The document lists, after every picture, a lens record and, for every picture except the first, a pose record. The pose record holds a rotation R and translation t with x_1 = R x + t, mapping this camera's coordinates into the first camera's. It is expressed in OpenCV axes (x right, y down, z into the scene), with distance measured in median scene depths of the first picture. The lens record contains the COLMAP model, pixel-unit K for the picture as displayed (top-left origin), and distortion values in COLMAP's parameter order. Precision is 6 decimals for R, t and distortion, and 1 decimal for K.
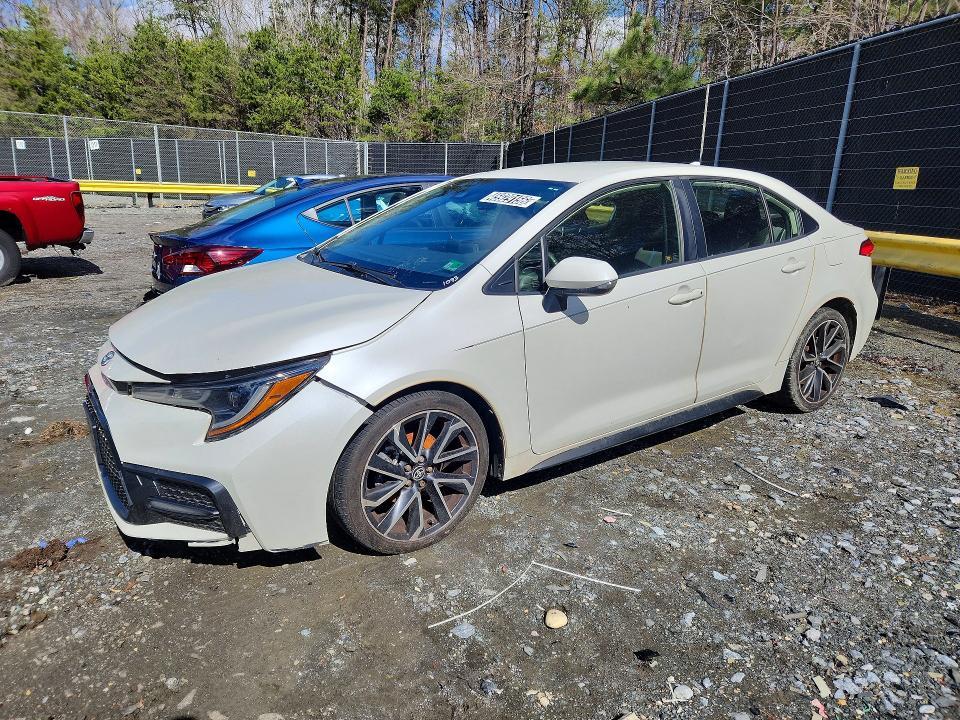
lens RADIAL K [[666.4, 0, 480.0], [0, 666.4, 360.0], [0, 0, 1]] dist [0.011953, -0.001381]
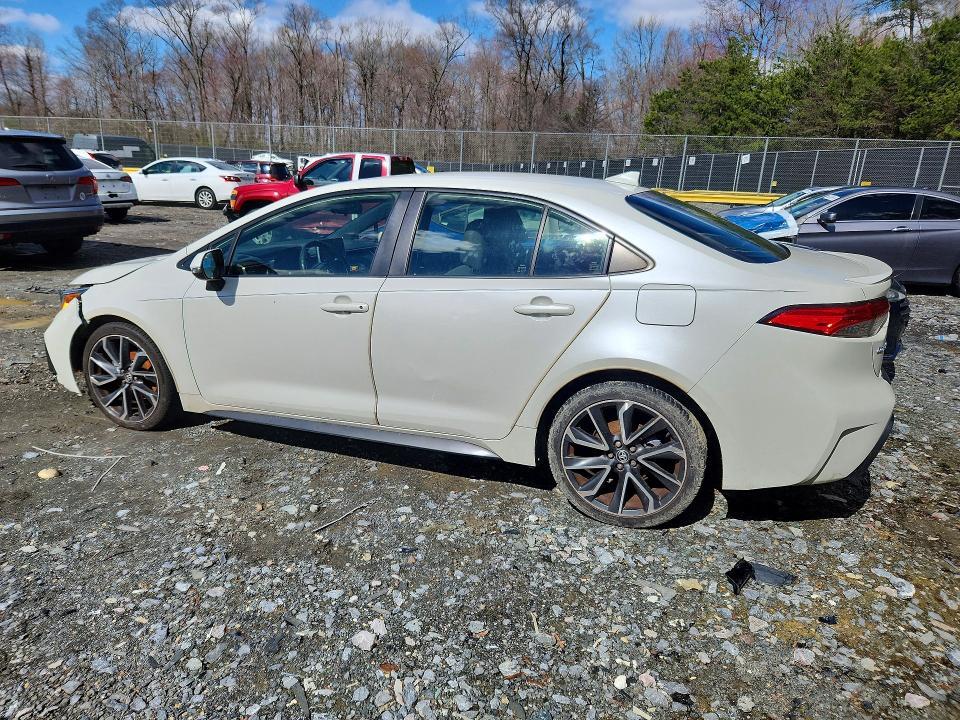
lens RADIAL K [[685.2, 0, 480.0], [0, 685.2, 360.0], [0, 0, 1]] dist [0.025398, -0.006232]
pose [[0.535483, 0.213743, -0.817051, 1.024507], [-0.234295, 0.967067, 0.099434, -0.135257], [0.811396, 0.138186, 0.567926, 0.478324]]
